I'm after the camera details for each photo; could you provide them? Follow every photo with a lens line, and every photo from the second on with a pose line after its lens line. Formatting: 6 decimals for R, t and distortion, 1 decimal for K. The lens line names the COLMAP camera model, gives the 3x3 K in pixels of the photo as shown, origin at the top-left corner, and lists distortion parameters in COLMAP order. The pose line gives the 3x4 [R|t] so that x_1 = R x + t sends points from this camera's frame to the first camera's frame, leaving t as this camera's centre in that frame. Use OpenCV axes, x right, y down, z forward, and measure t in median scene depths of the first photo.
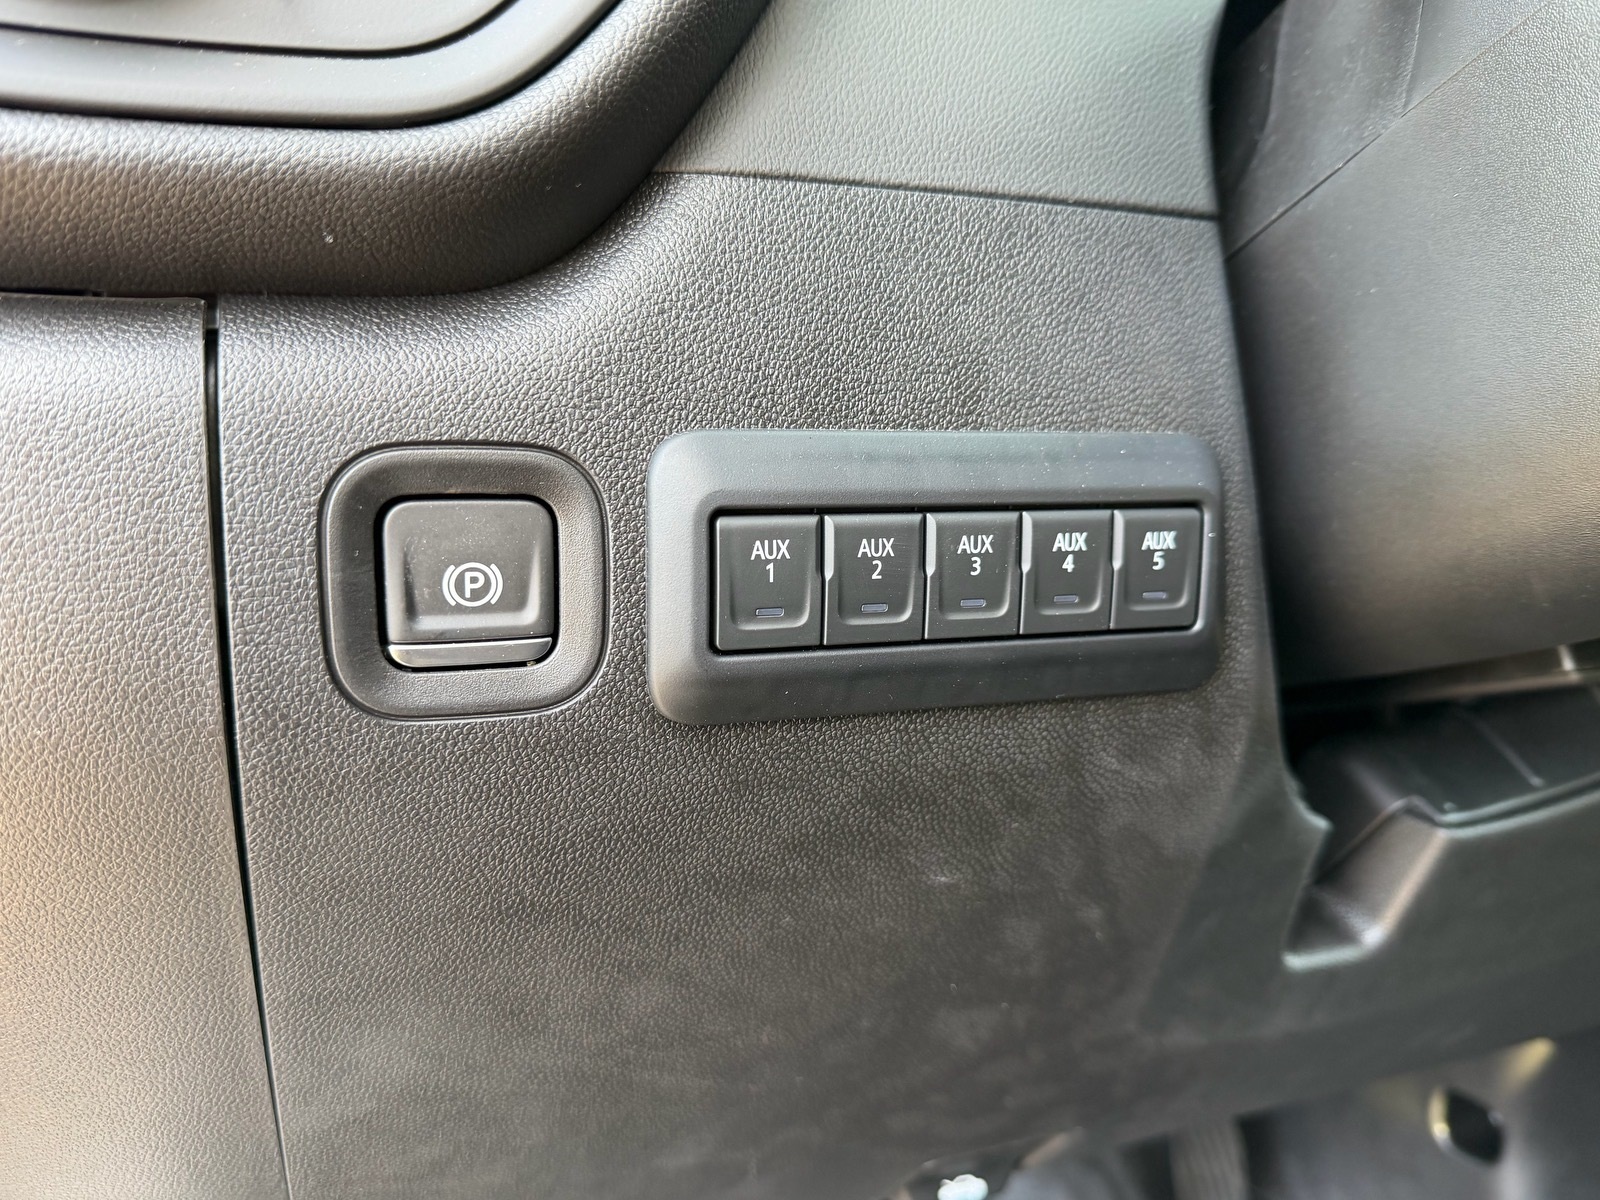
lens RADIAL K [[1175.3, 0, 817.0], [0, 1175.3, 604.2], [0, 0, 1]] dist [0.082724, -0.105655]
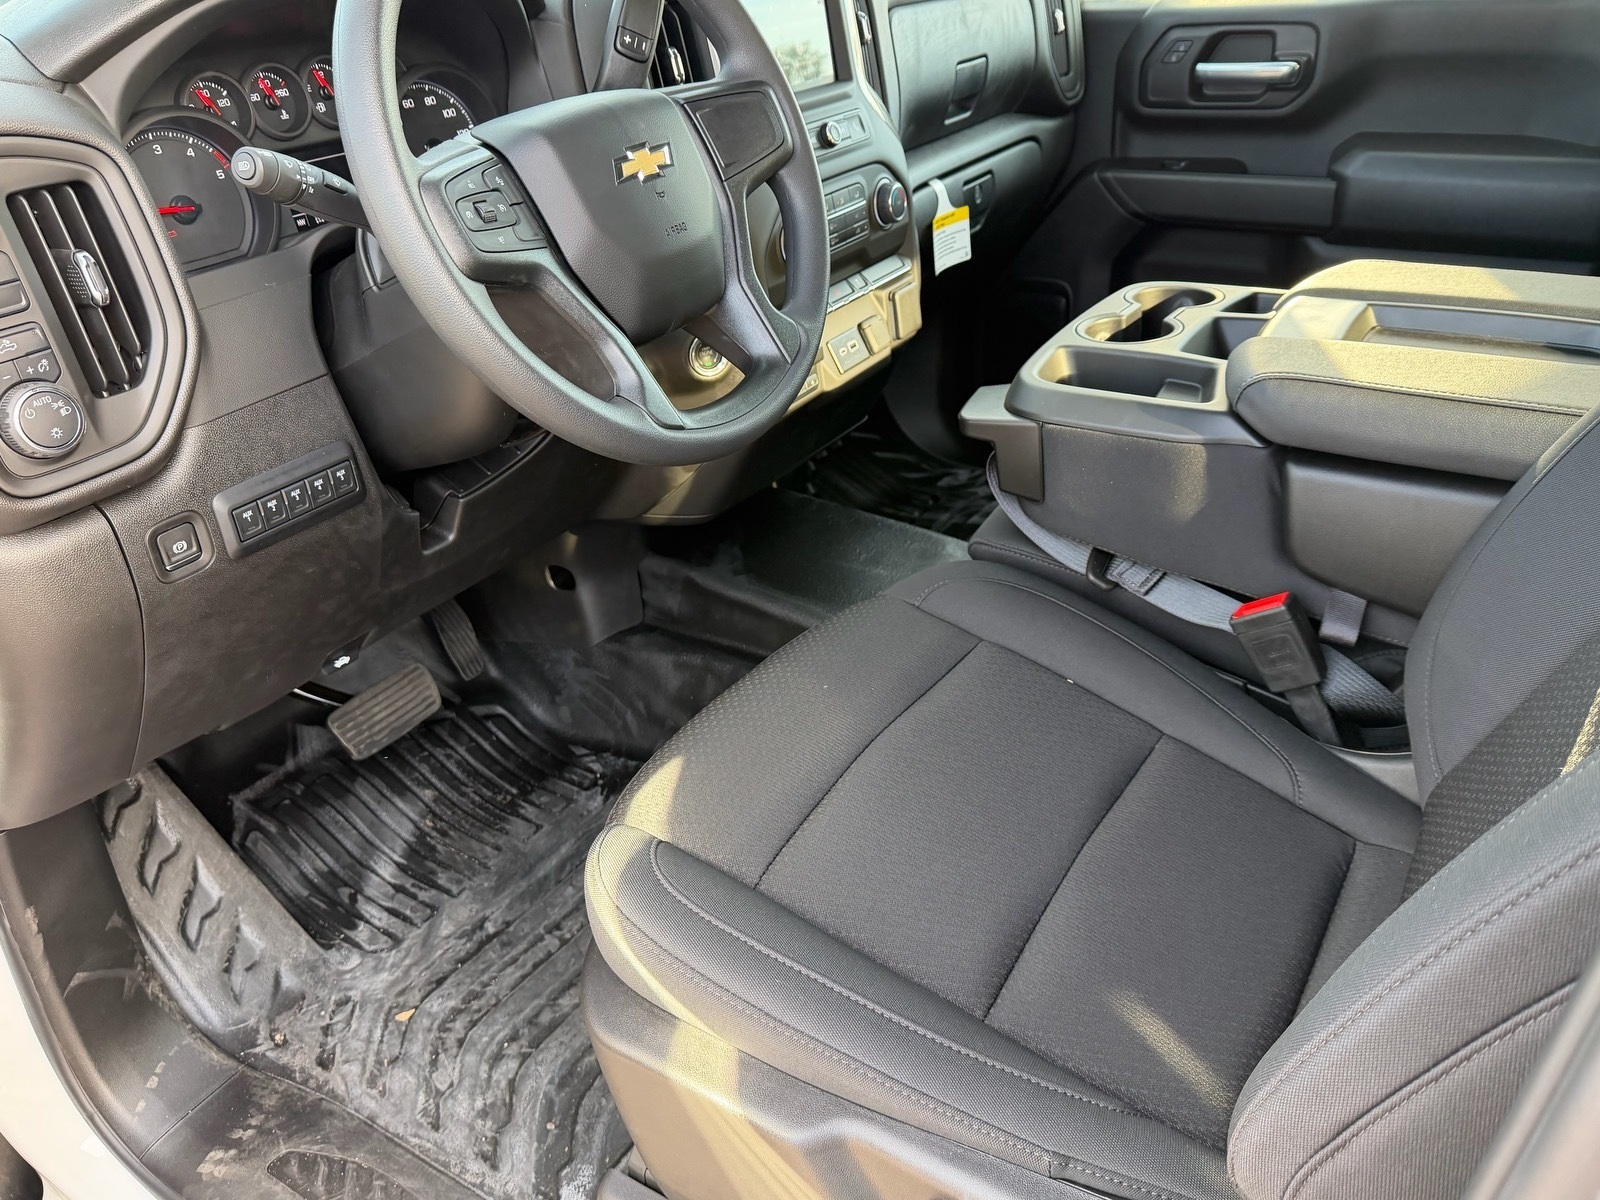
lens RADIAL K [[1215.8, 0, 813.2], [0, 1215.8, 600.7], [0, 0, 1]] dist [0.127149, -0.287684]
pose [[0.809236, -0.342992, 0.476962, -0.494052], [0.152899, 0.906858, 0.392722, -0.961149], [-0.567237, -0.244878, 0.786306, -2.962379]]
